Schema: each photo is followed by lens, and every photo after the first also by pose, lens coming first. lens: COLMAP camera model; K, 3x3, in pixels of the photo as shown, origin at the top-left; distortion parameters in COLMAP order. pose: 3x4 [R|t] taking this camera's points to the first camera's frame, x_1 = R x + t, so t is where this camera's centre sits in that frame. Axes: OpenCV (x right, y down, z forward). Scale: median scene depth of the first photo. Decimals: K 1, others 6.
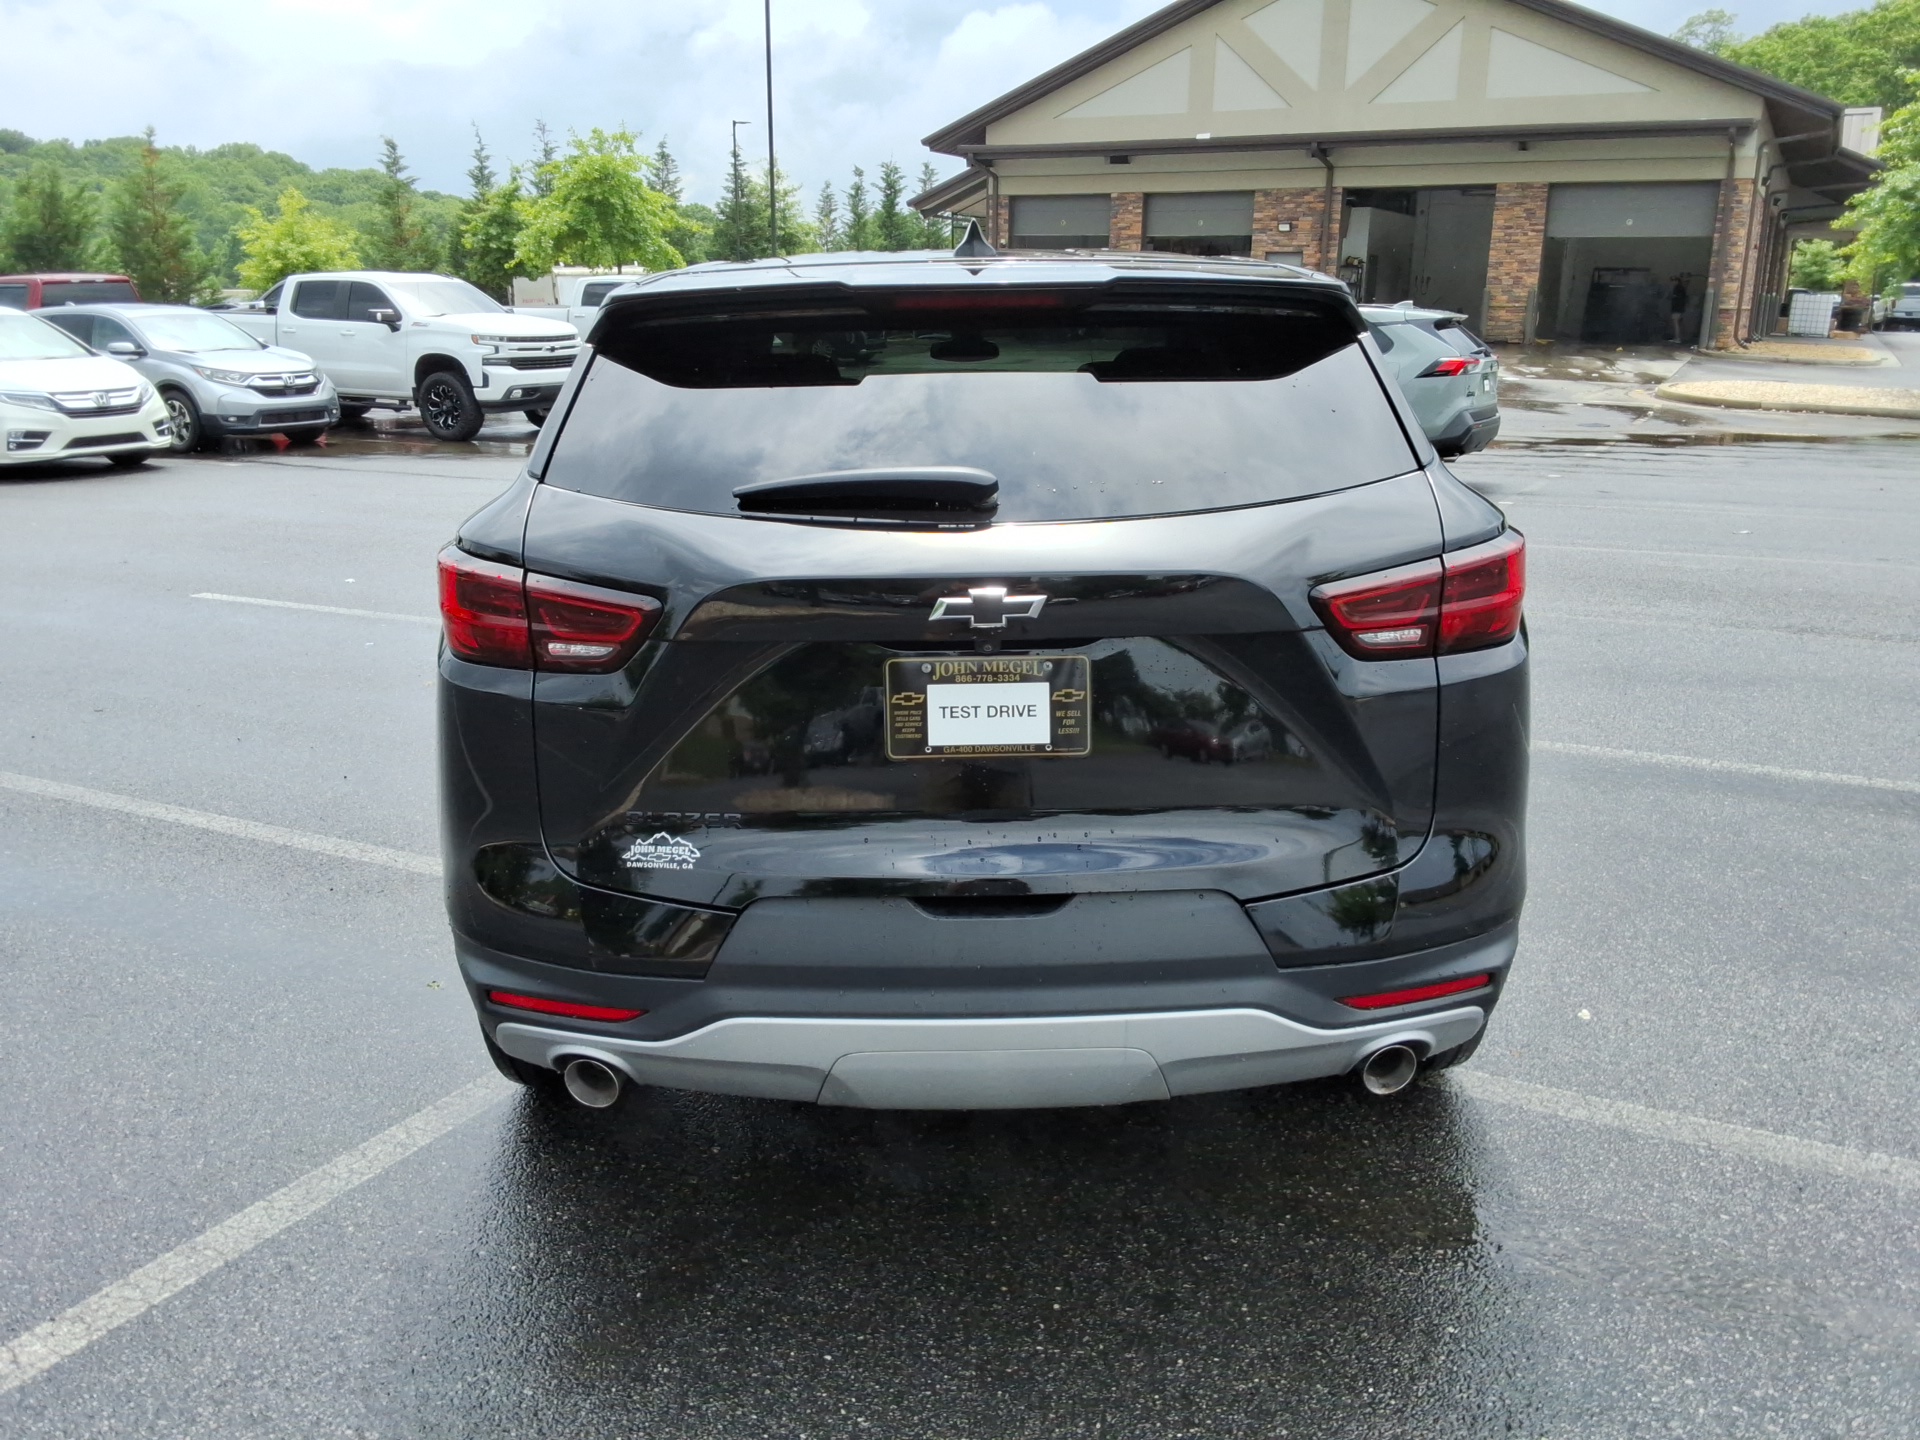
lens RADIAL K [[1542.7, 0, 973.6], [0, 1542.7, 704.6], [0, 0, 1]] dist [0.093067, -0.147250]
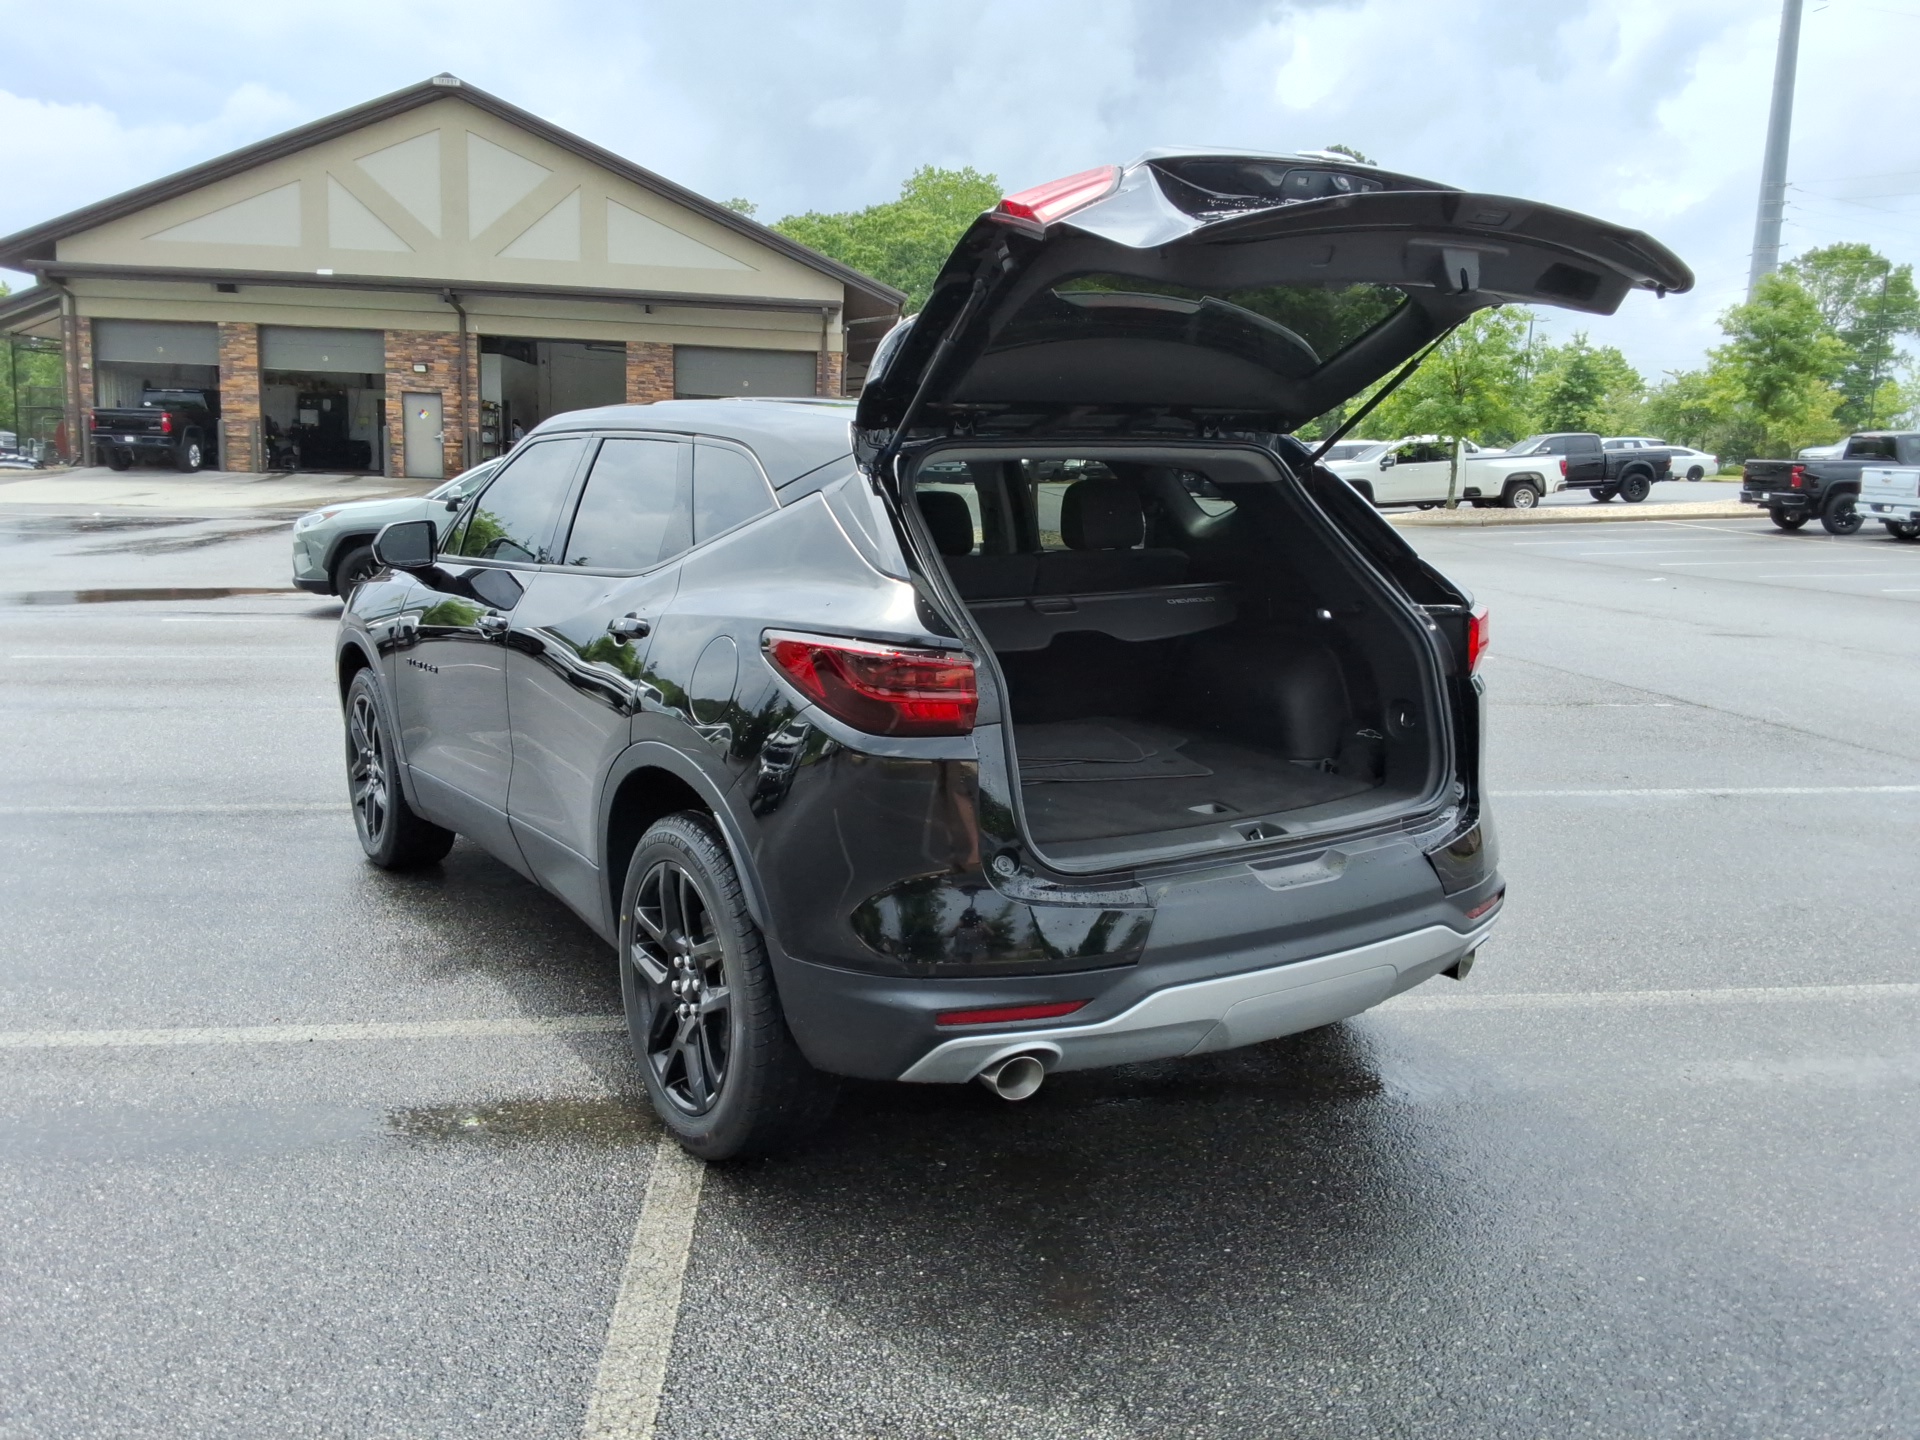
lens RADIAL K [[1542.7, 0, 974.4], [0, 1542.7, 712.4], [0, 0, 1]] dist [0.093067, -0.147250]
pose [[0.838140, -0.071234, 0.540784, -0.060594], [0.116324, 0.991971, -0.049620, 0.001342], [-0.532907, 0.104495, 0.839697, -0.000396]]
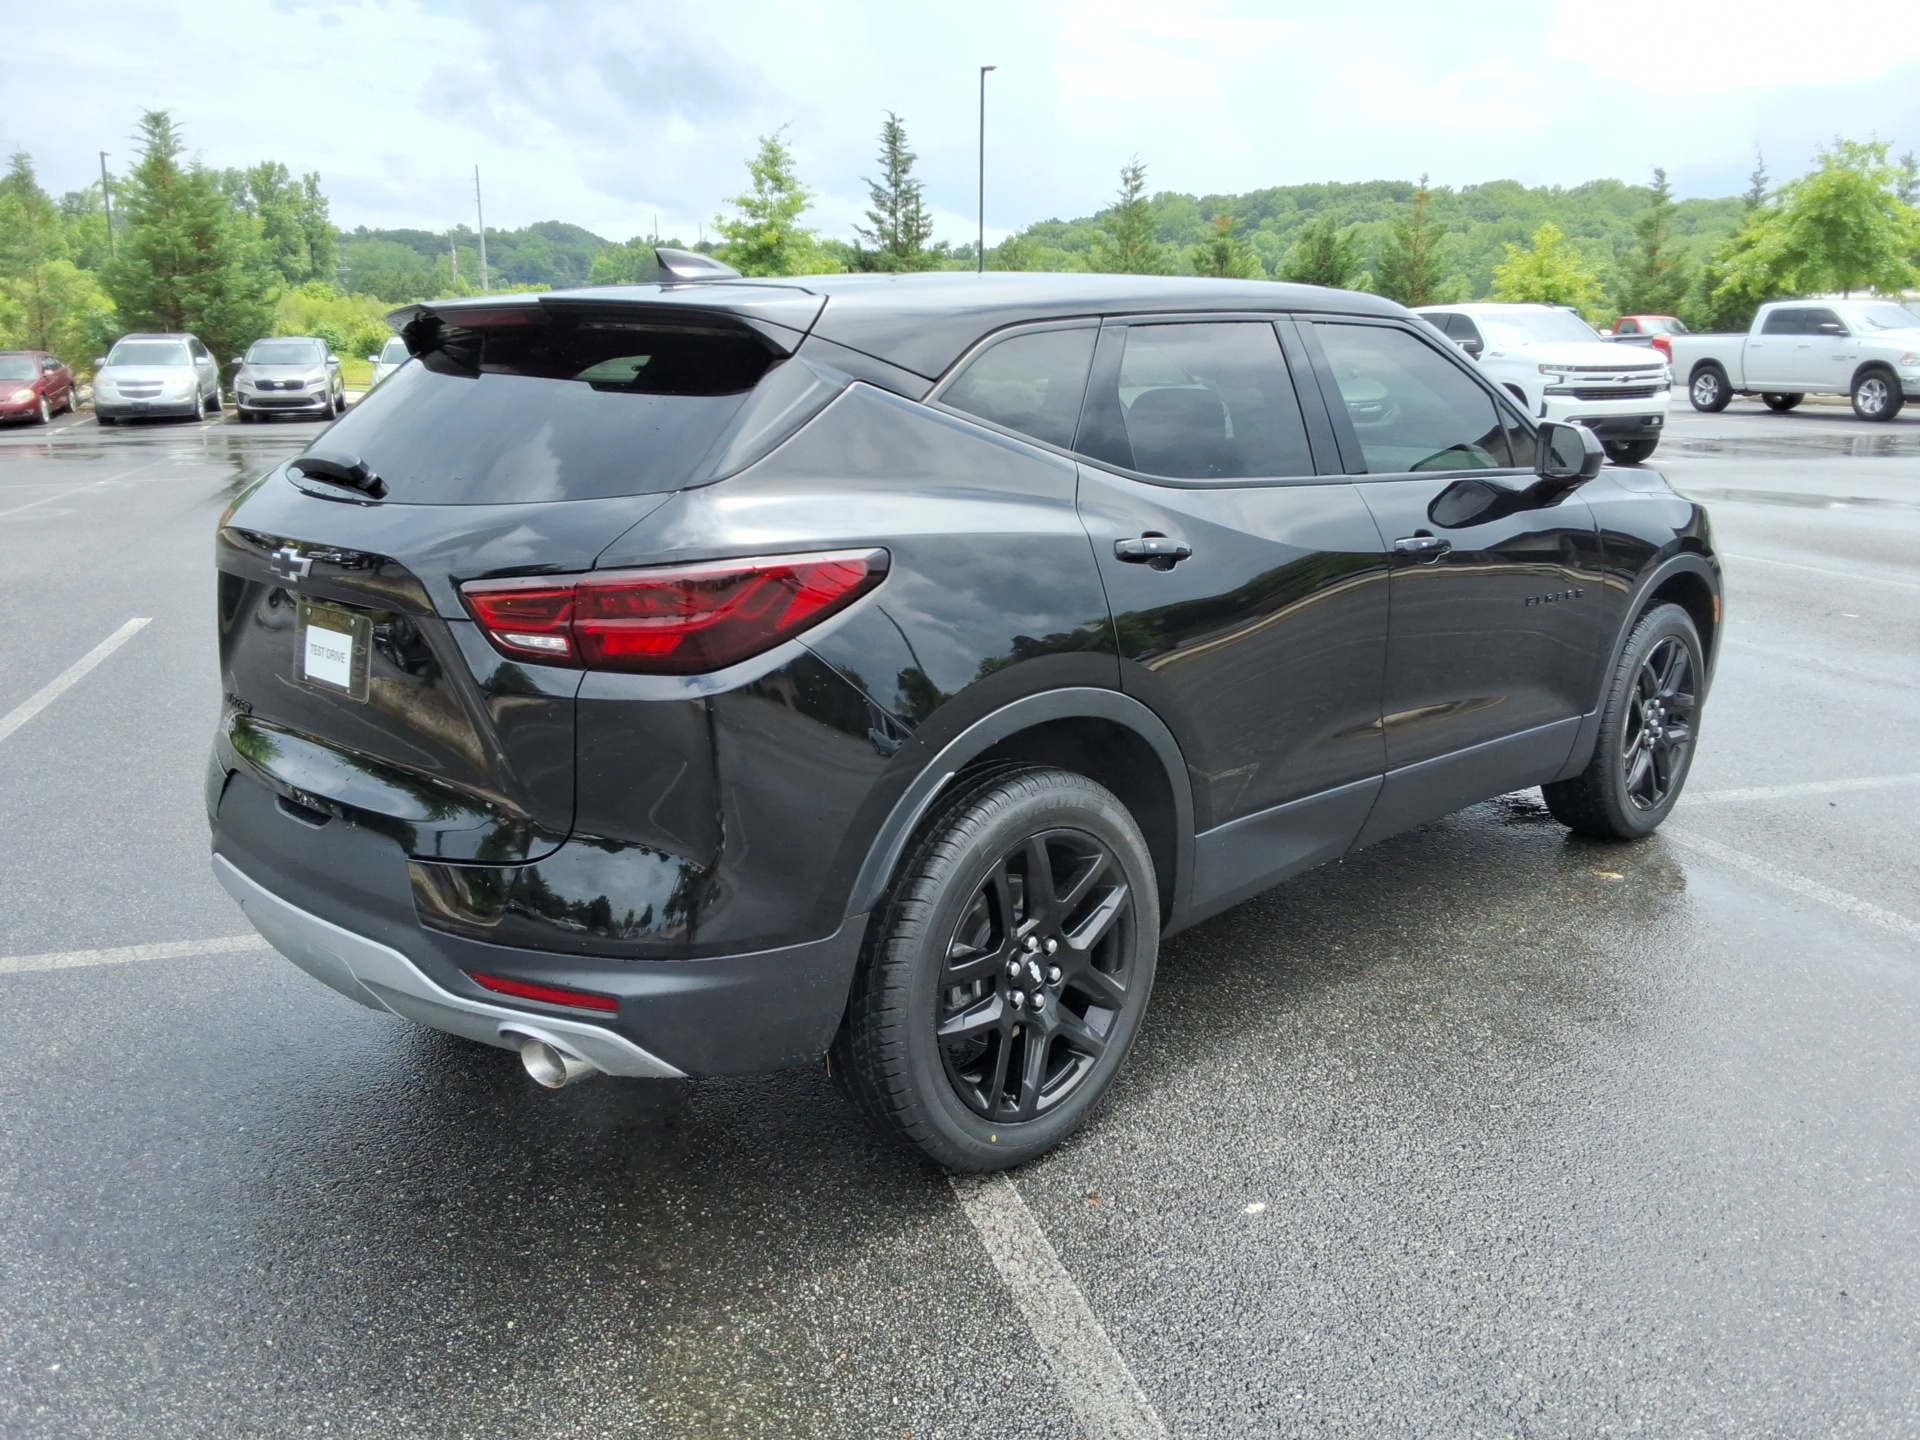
lens RADIAL K [[1542.7, 0, 975.1], [0, 1542.7, 727.7], [0, 0, 1]] dist [0.093067, -0.147250]
pose [[0.690946, 0.176442, -0.701043, 0.090457], [-0.180180, 0.981185, 0.069365, -0.007214], [0.700092, 0.078386, 0.709737, 0.030968]]
